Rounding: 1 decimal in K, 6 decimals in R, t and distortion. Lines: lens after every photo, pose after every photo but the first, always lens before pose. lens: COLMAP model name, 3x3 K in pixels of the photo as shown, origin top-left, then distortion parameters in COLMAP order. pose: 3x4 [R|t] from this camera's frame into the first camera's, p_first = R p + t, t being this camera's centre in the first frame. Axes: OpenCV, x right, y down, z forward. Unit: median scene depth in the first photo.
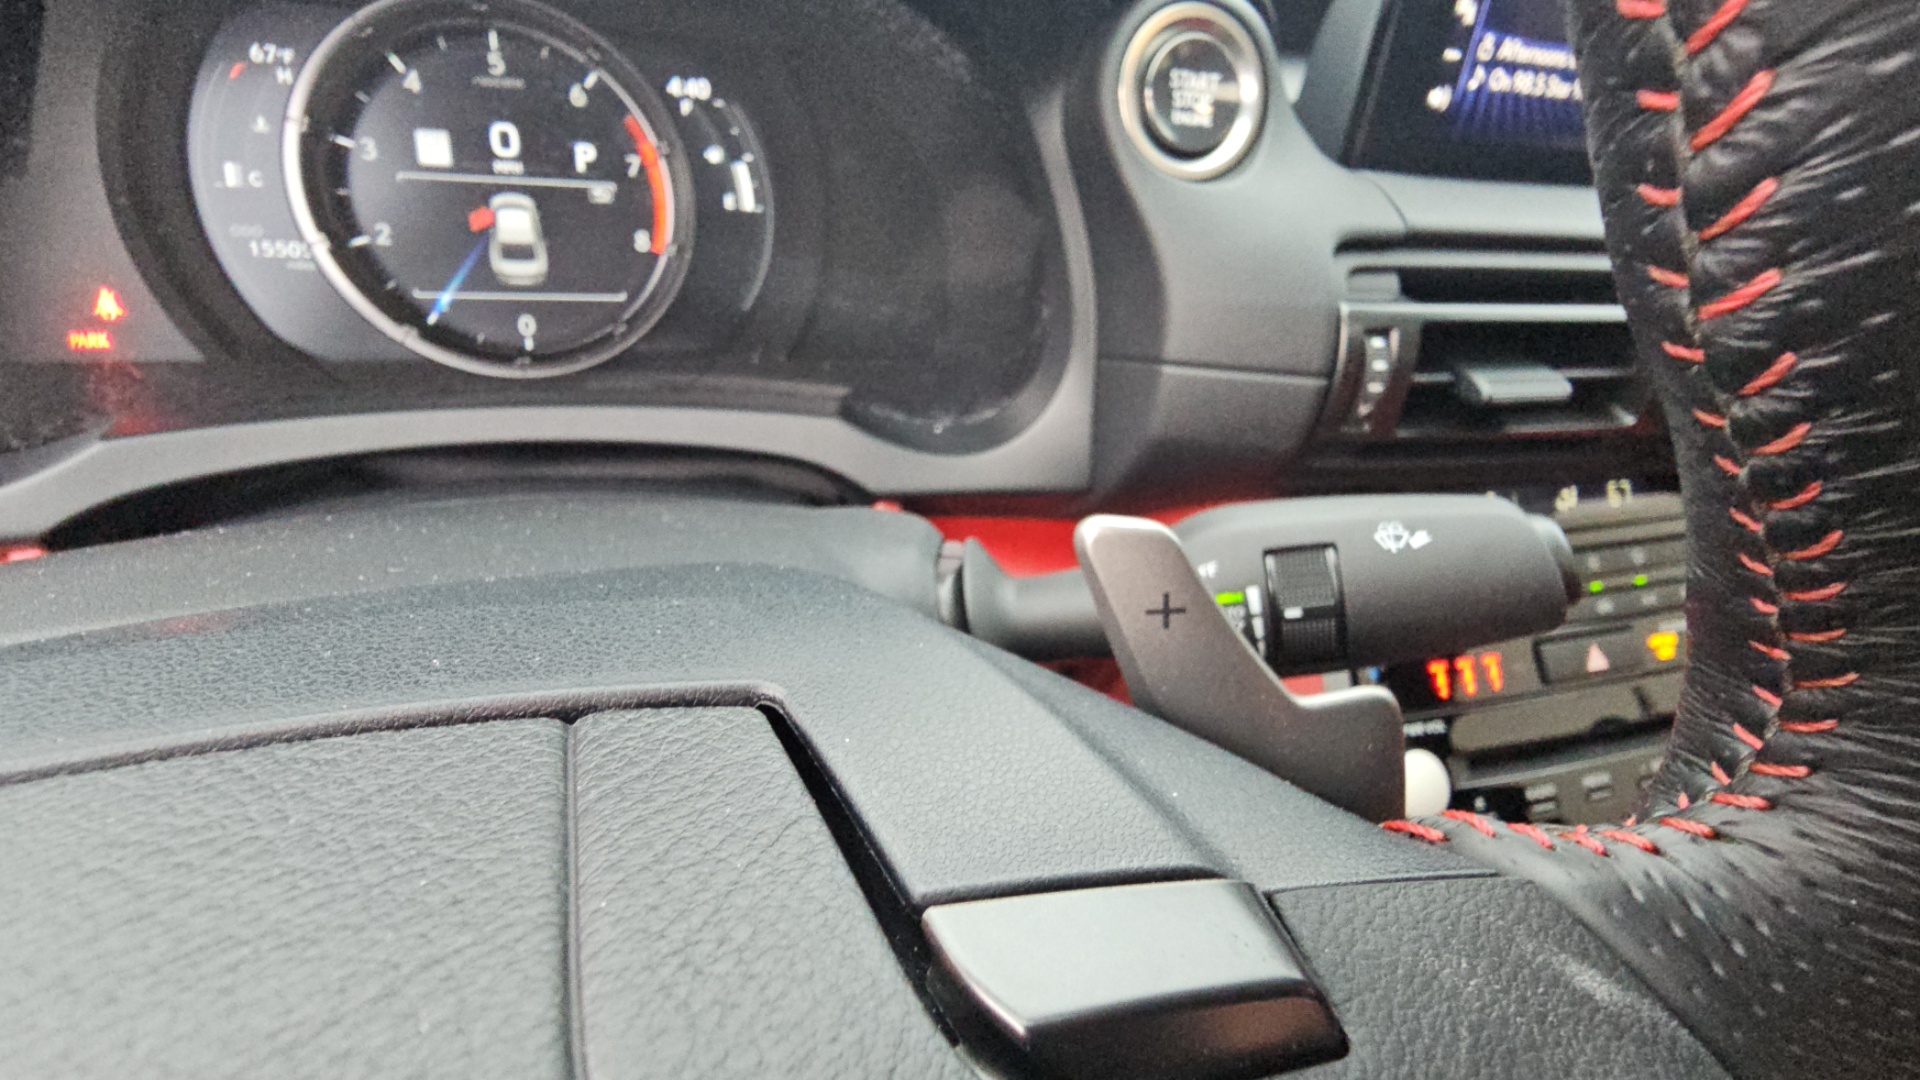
lens RADIAL K [[856.7, 0, 965.5], [0, 856.7, 535.7], [0, 0, 1]] dist [0.007264, -0.006662]
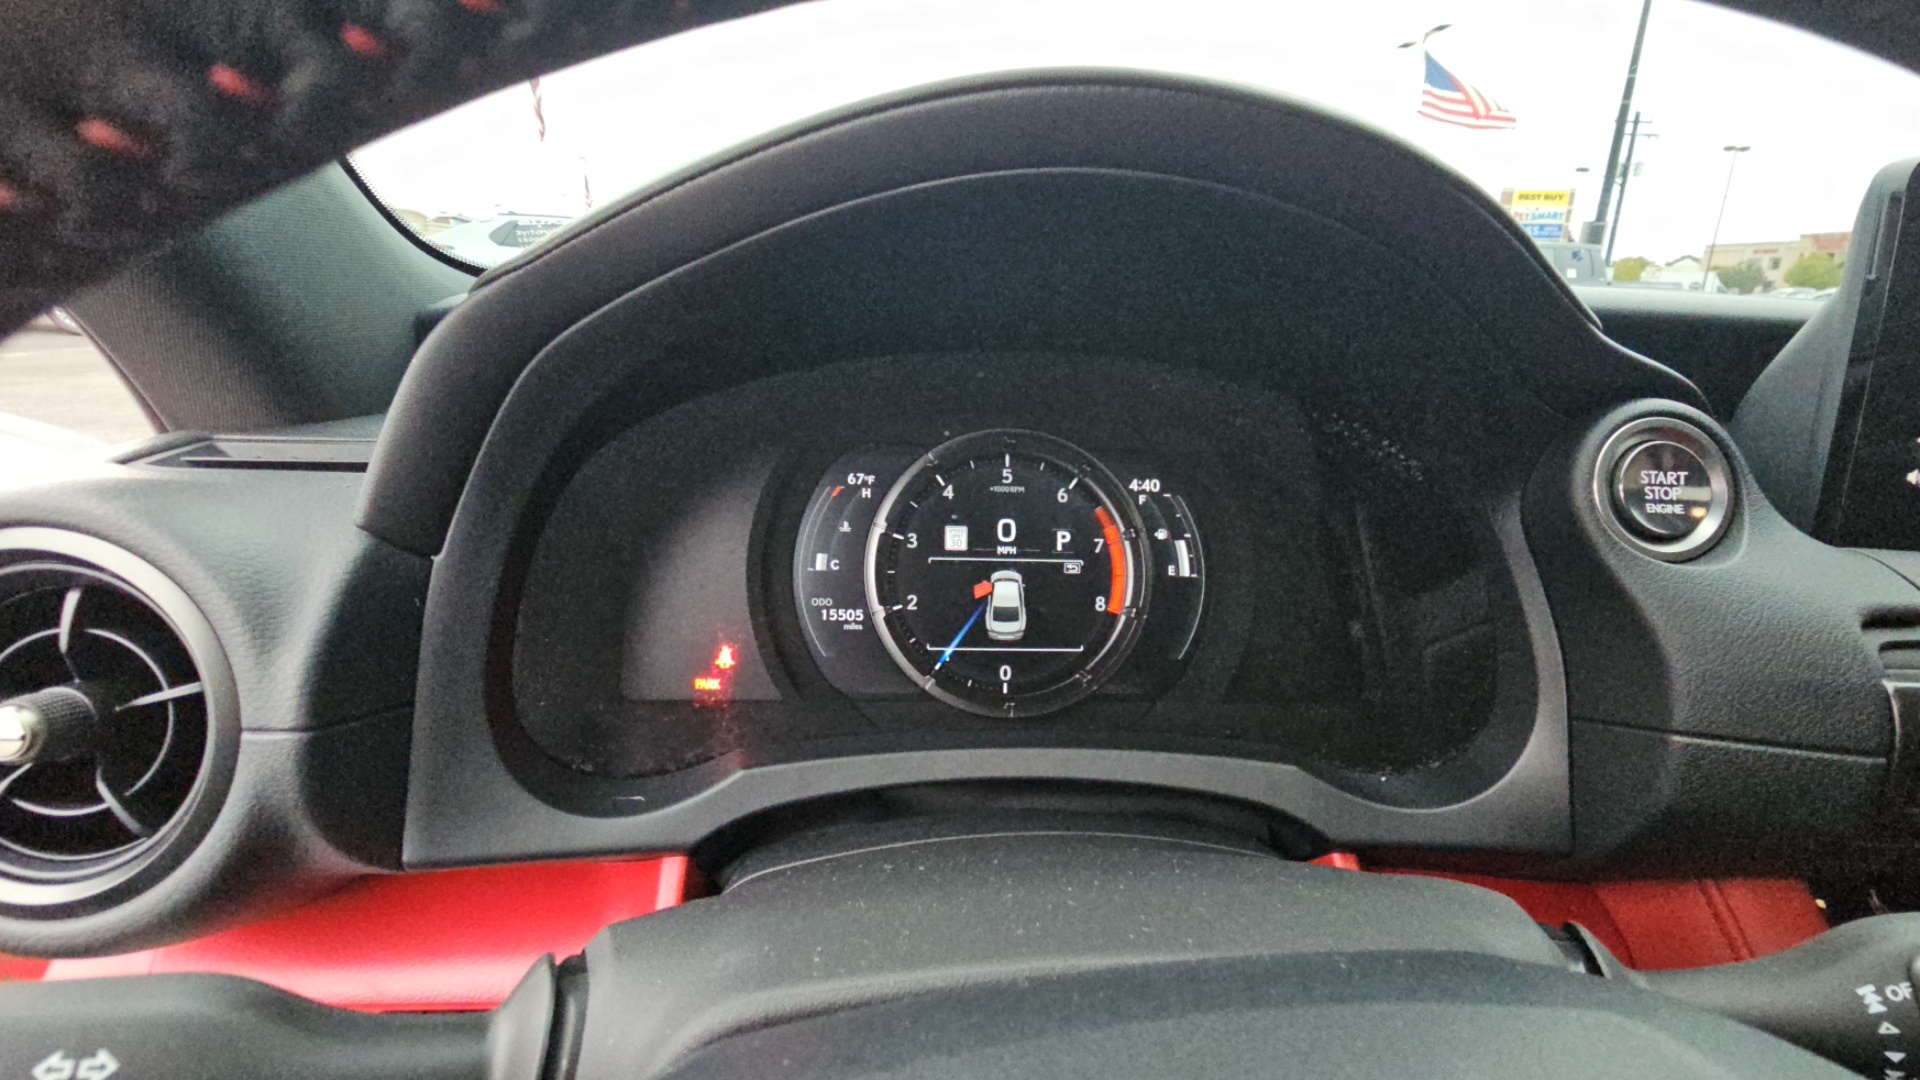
lens RADIAL K [[856.7, 0, 973.6], [0, 856.7, 545.8], [0, 0, 1]] dist [0.007264, -0.006662]
pose [[0.970246, -0.016398, -0.241566, -0.283995], [-0.065109, 0.943283, -0.325543, -0.023366], [0.233203, 0.331585, 0.914149, -0.166640]]
